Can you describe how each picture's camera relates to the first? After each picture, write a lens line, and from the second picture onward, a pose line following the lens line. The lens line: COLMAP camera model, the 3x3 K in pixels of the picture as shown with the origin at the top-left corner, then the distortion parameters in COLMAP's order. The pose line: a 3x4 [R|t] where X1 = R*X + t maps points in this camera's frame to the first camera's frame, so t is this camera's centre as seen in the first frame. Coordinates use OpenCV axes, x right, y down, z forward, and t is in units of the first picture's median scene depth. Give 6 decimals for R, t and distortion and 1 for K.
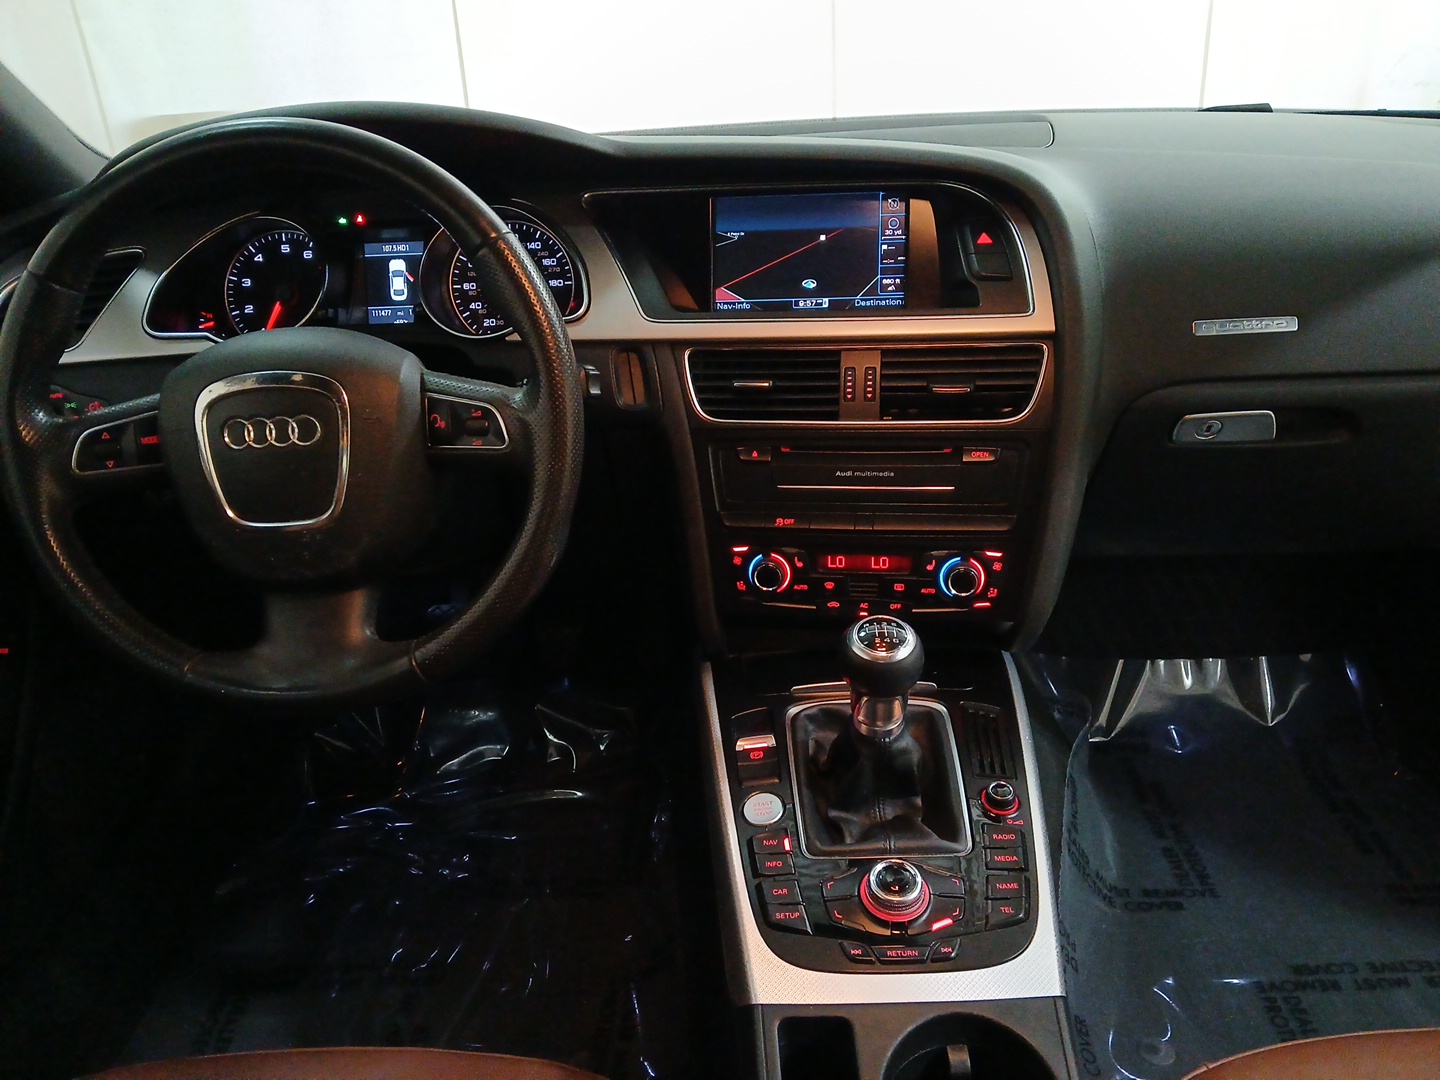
lens RADIAL K [[1136.2, 0, 716.0], [0, 1136.2, 544.8], [0, 0, 1]] dist [0.107804, -0.355033]
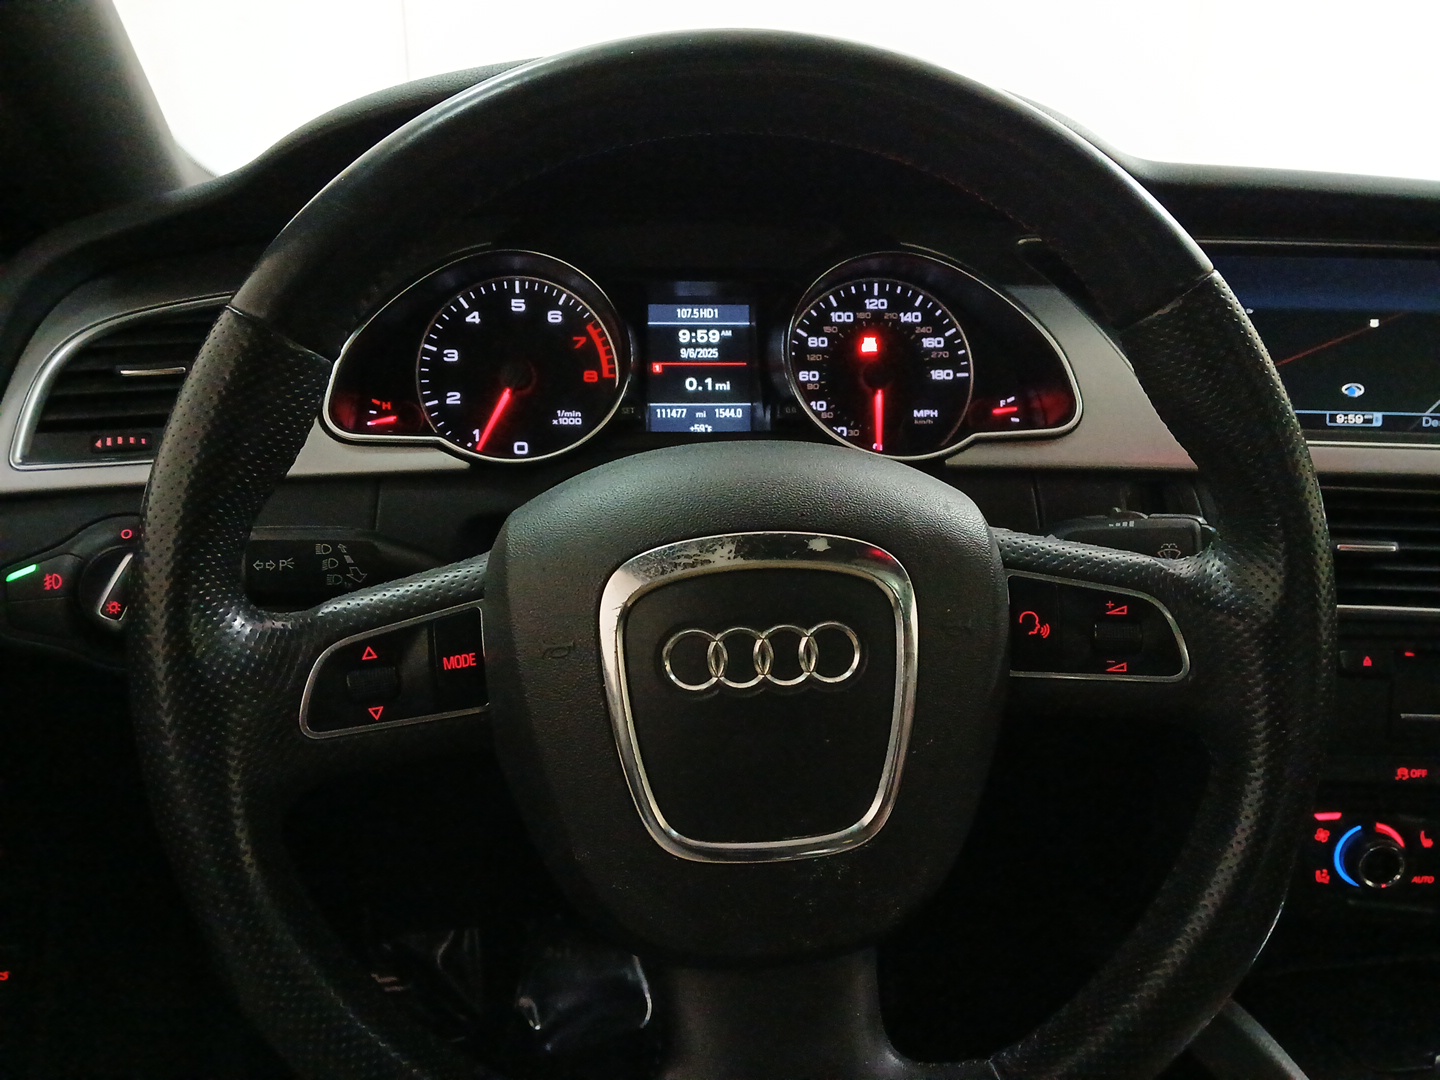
lens RADIAL K [[1121.4, 0, 720.0], [0, 1121.4, 540.0], [0, 0, 1]] dist [0.057208, -0.110244]
pose [[0.993161, 0.020892, 0.114868, -0.370504], [-0.010250, 0.995663, -0.092465, -0.083569], [-0.116302, 0.090656, 0.989068, 0.432503]]
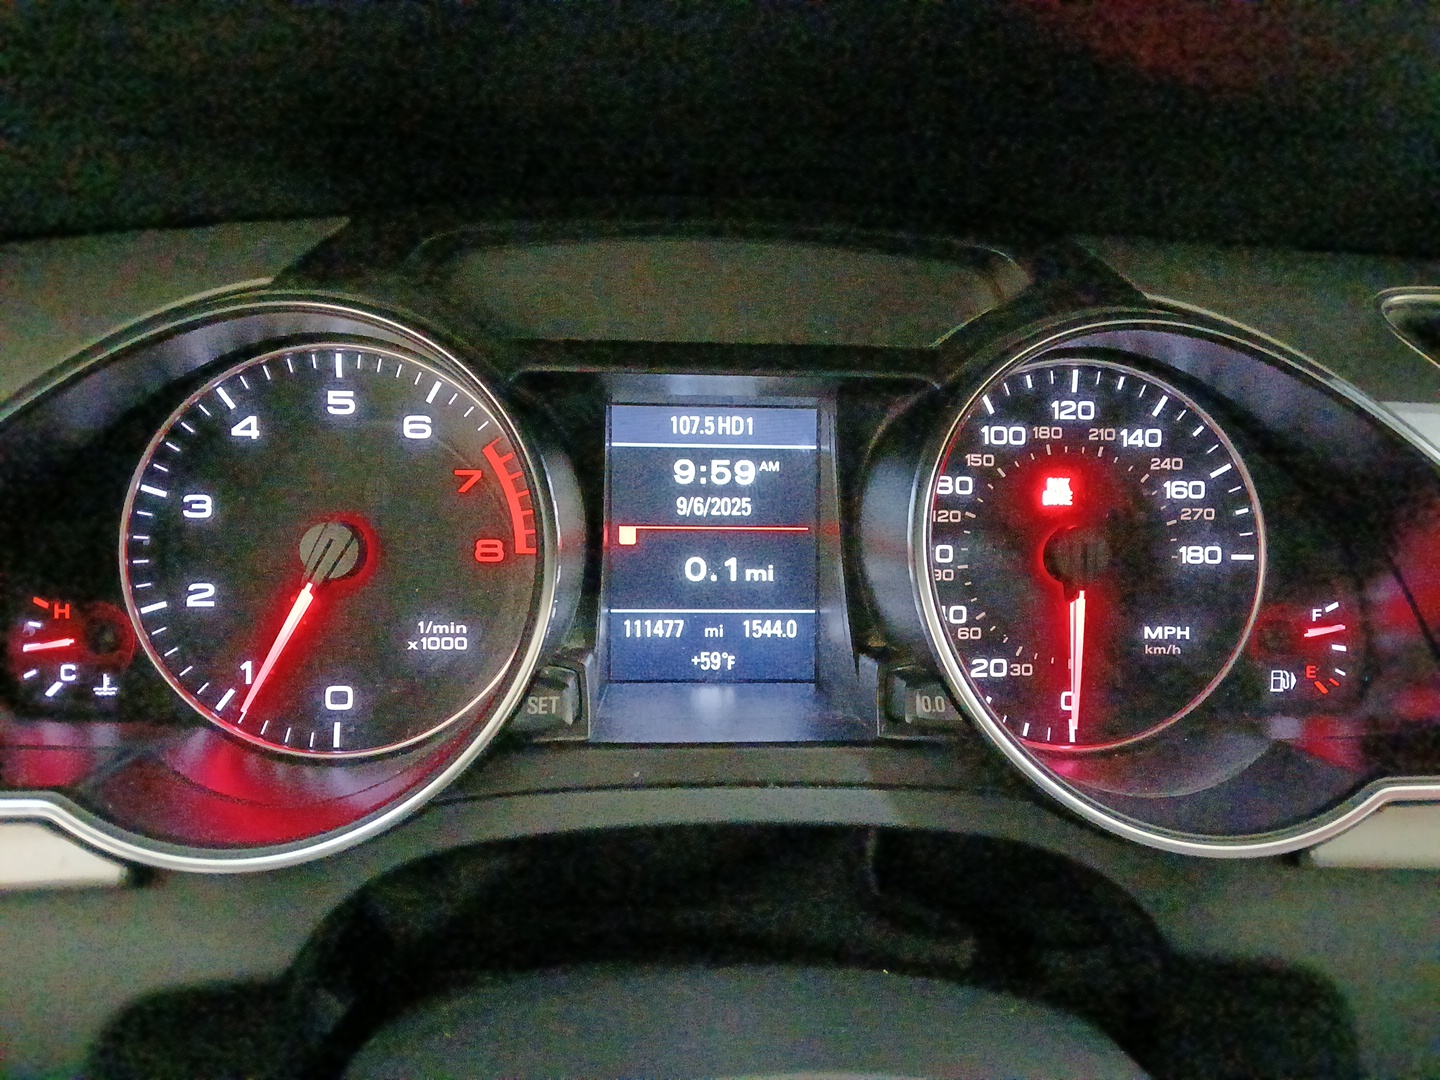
lens RADIAL K [[1136.2, 0, 716.0], [0, 1136.2, 544.8], [0, 0, 1]] dist [0.107804, -0.355033]
pose [[0.993098, 0.042570, 0.109287, -0.342696], [-0.034821, 0.996807, -0.071859, -0.224972], [-0.111997, 0.067558, 0.991409, 0.765843]]
